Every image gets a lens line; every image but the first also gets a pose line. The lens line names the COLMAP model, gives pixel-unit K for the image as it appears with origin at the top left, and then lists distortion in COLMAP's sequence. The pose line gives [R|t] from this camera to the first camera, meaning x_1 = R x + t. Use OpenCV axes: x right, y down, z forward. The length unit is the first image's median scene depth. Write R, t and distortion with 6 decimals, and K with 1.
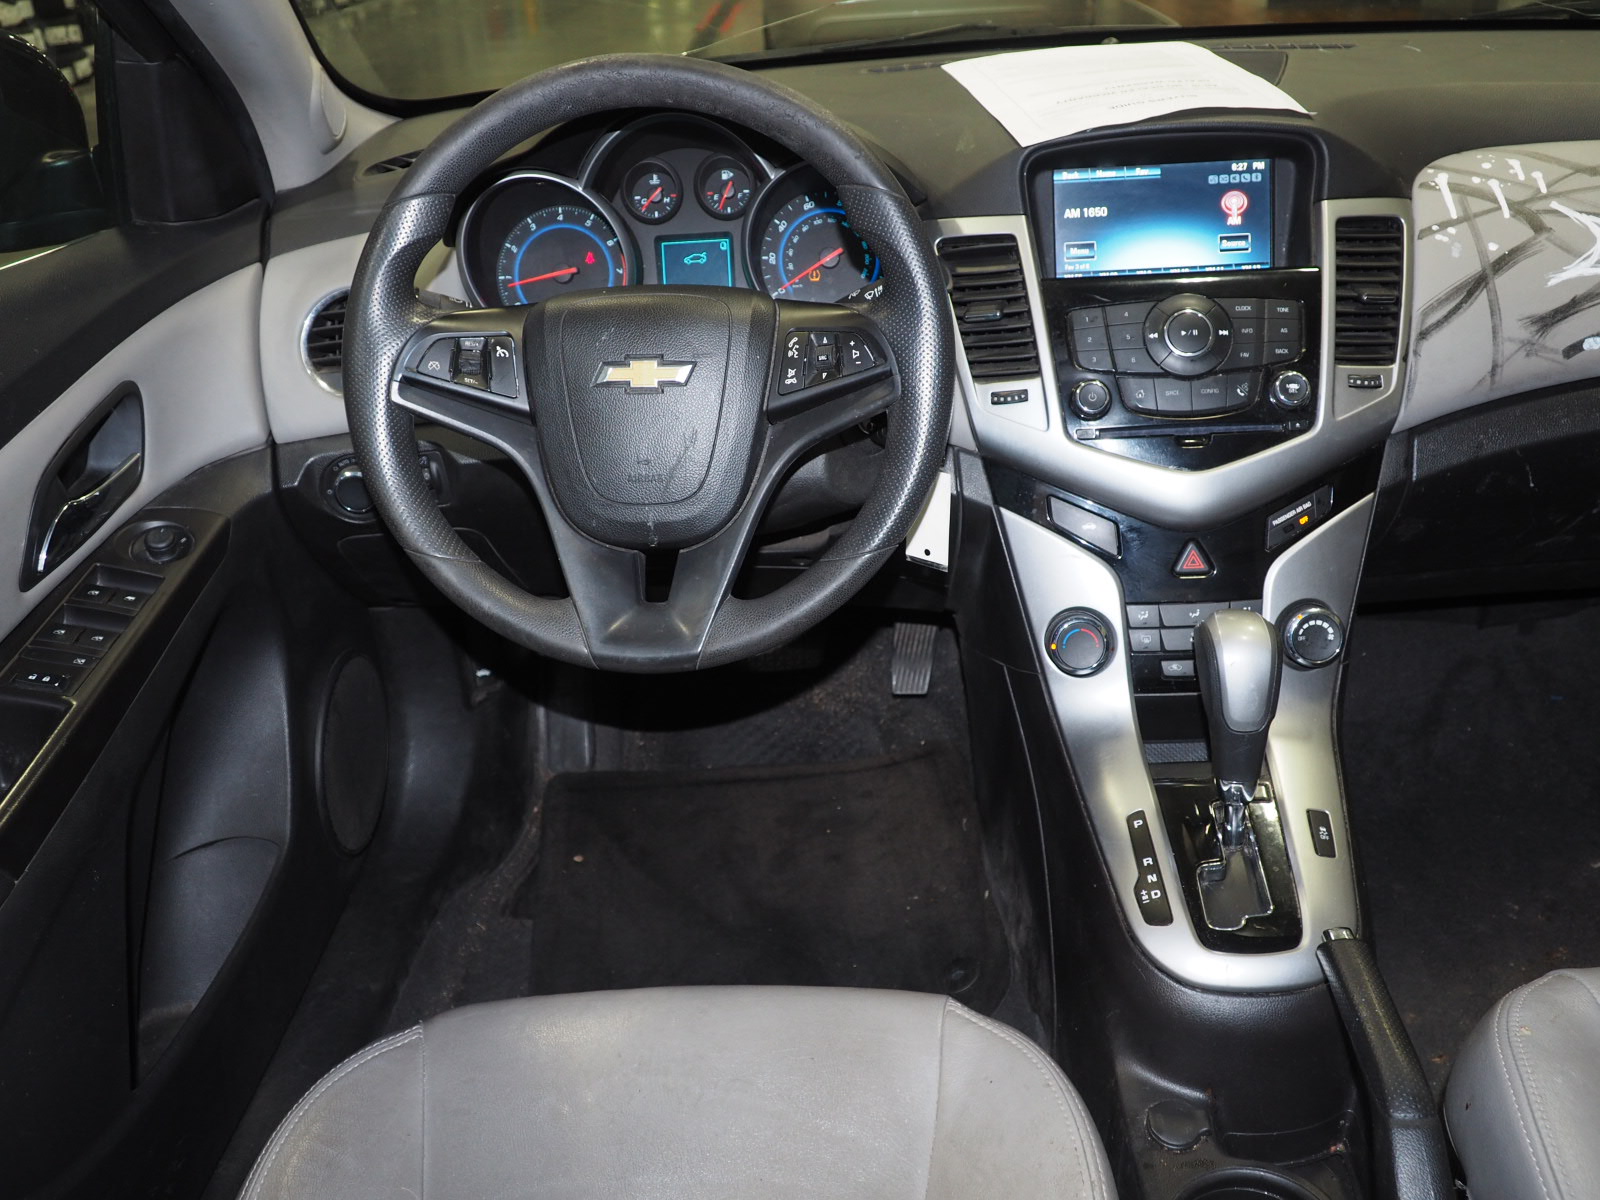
lens RADIAL K [[1380.6, 0, 798.3], [0, 1380.6, 596.9], [0, 0, 1]] dist [-0.007039, -0.001065]
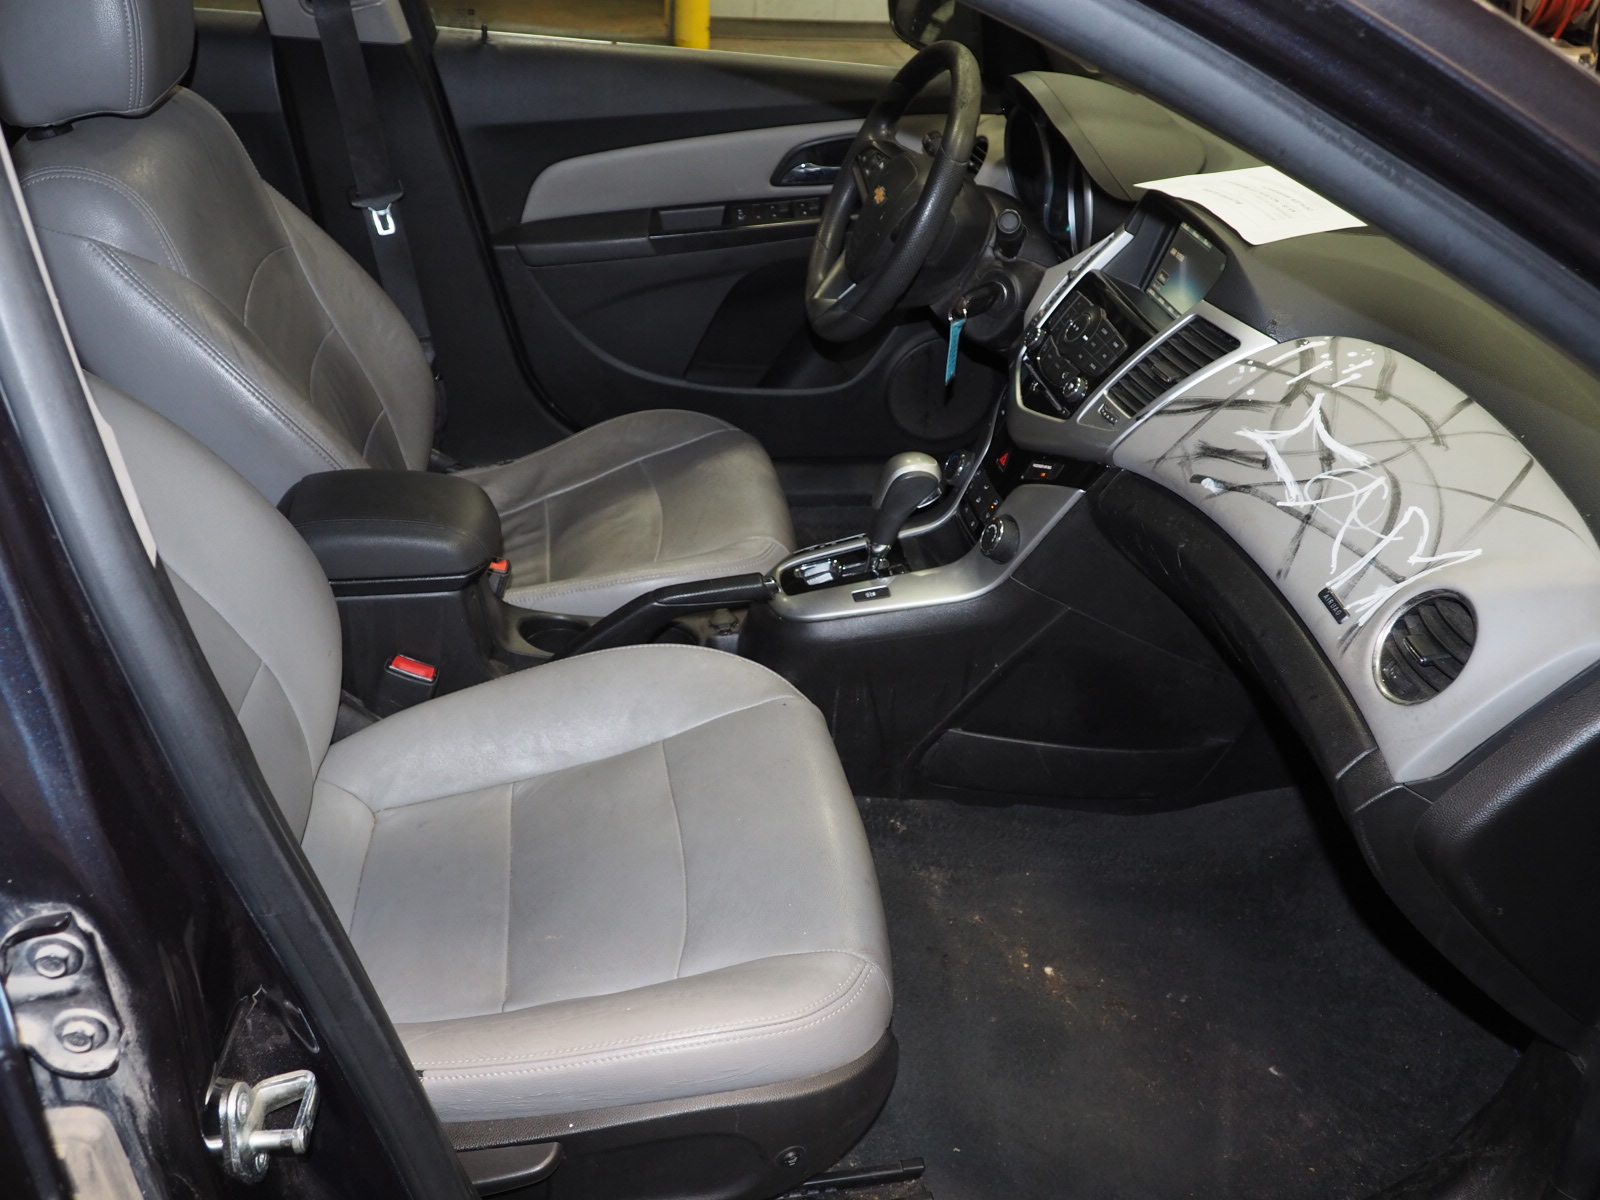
lens RADIAL K [[1380.6, 0, 798.4], [0, 1380.6, 599.9], [0, 0, 1]] dist [-0.007039, -0.001065]
pose [[0.179839, 0.576604, -0.796986, 1.498456], [-0.519454, 0.743687, 0.420829, -0.419973], [0.835360, 0.338316, 0.433263, 0.200387]]
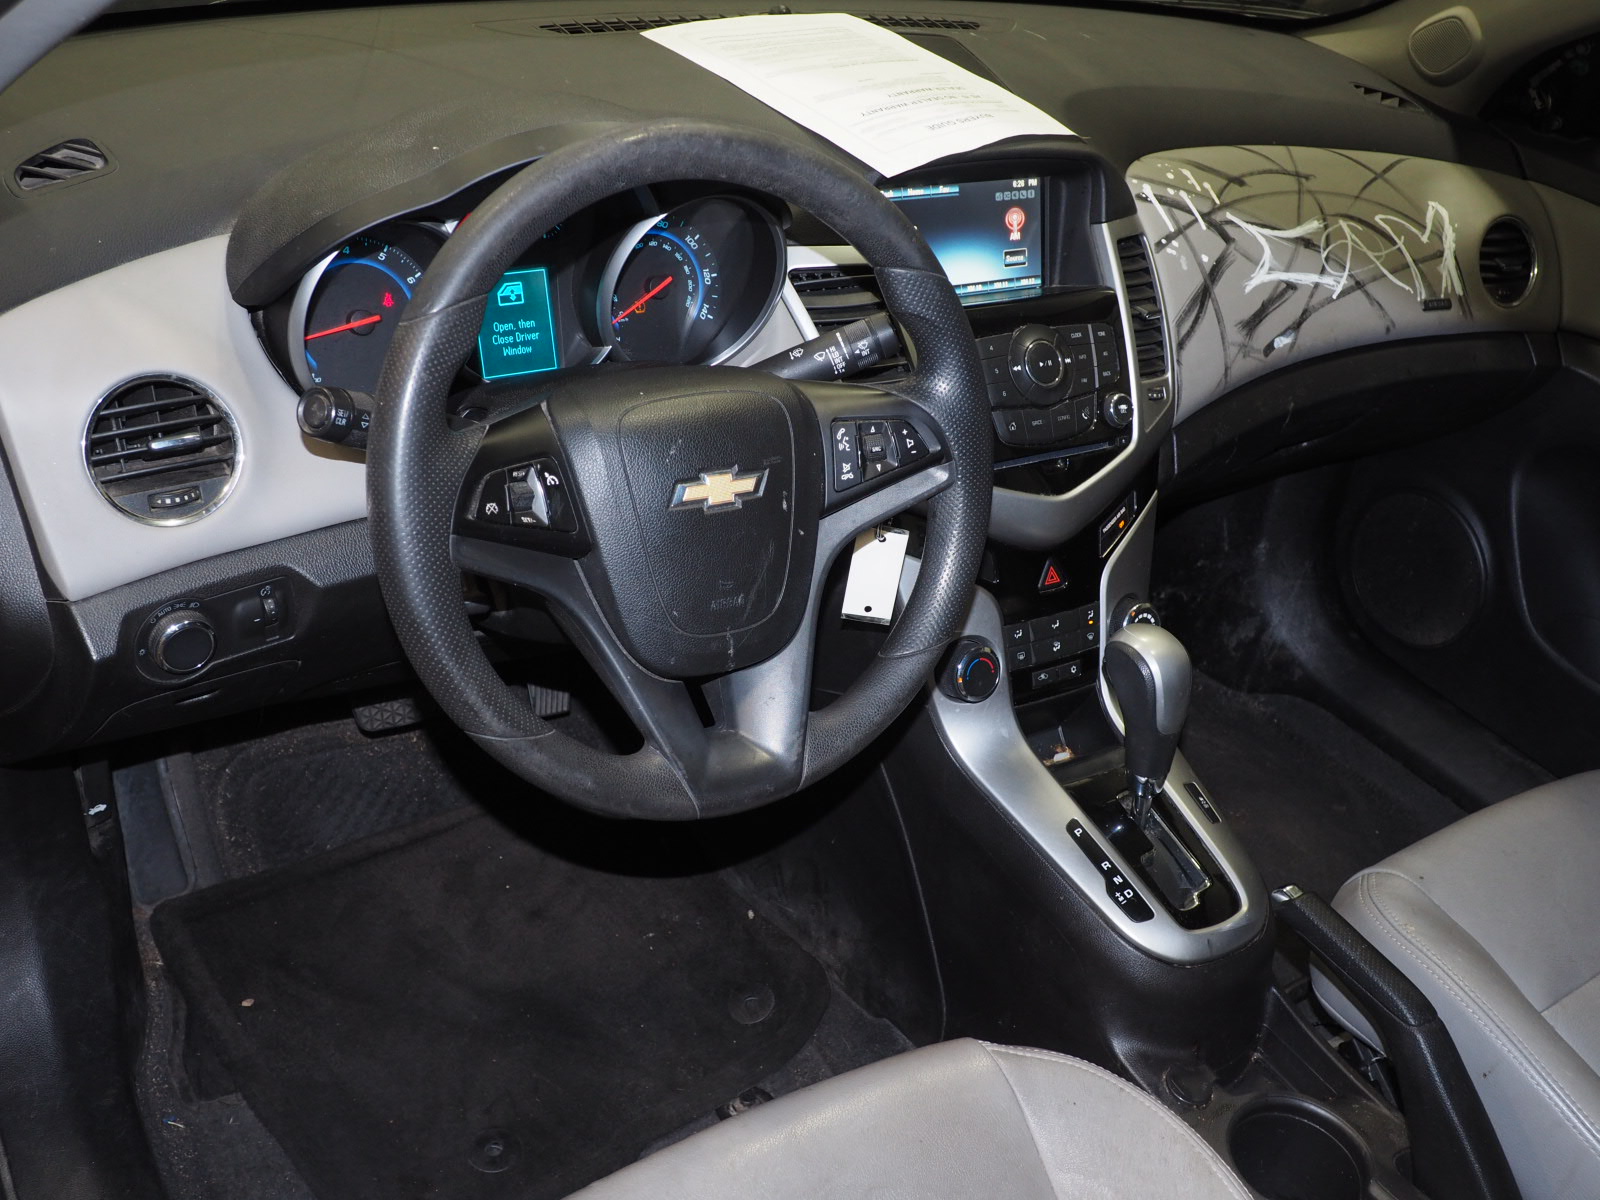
lens RADIAL K [[1585.7, 0, 794.5], [0, 1585.7, 651.9], [0, 0, 1]] dist [-0.010280, 0.000000]
pose [[0.809626, -0.179951, 0.558680, -0.550458], [0.107833, 0.981244, 0.159791, -0.180145], [-0.576956, -0.069127, 0.813845, 0.112891]]
